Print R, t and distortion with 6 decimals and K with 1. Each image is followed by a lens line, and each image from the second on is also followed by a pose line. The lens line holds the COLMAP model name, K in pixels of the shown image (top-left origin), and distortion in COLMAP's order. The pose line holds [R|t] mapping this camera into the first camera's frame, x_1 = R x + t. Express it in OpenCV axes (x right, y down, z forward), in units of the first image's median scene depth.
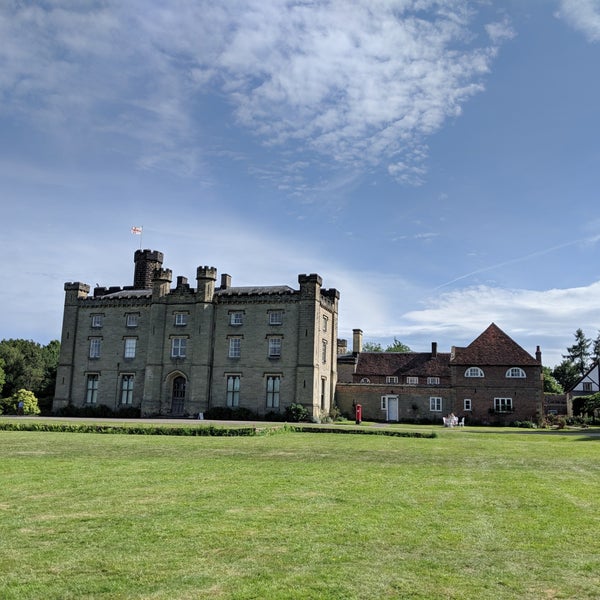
lens RADIAL K [[694.3, 0, 300.0], [0, 694.3, 300.0], [0, 0, 1]] dist [0.033229, 0.007704]
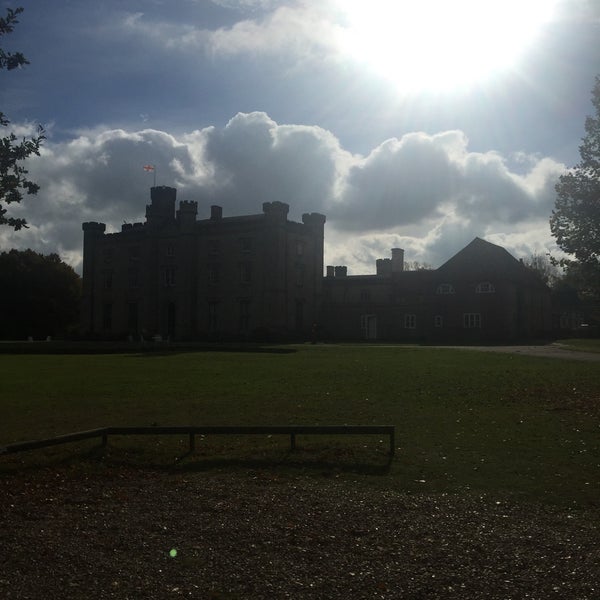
lens RADIAL K [[694.3, 0, 300.0], [0, 694.3, 300.0], [0, 0, 1]] dist [0.033229, 0.007704]
pose [[0.970640, -0.034676, -0.238023, 0.286366], [0.061514, 0.992433, 0.106269, 0.000610], [0.232537, -0.117791, 0.965428, -0.014727]]
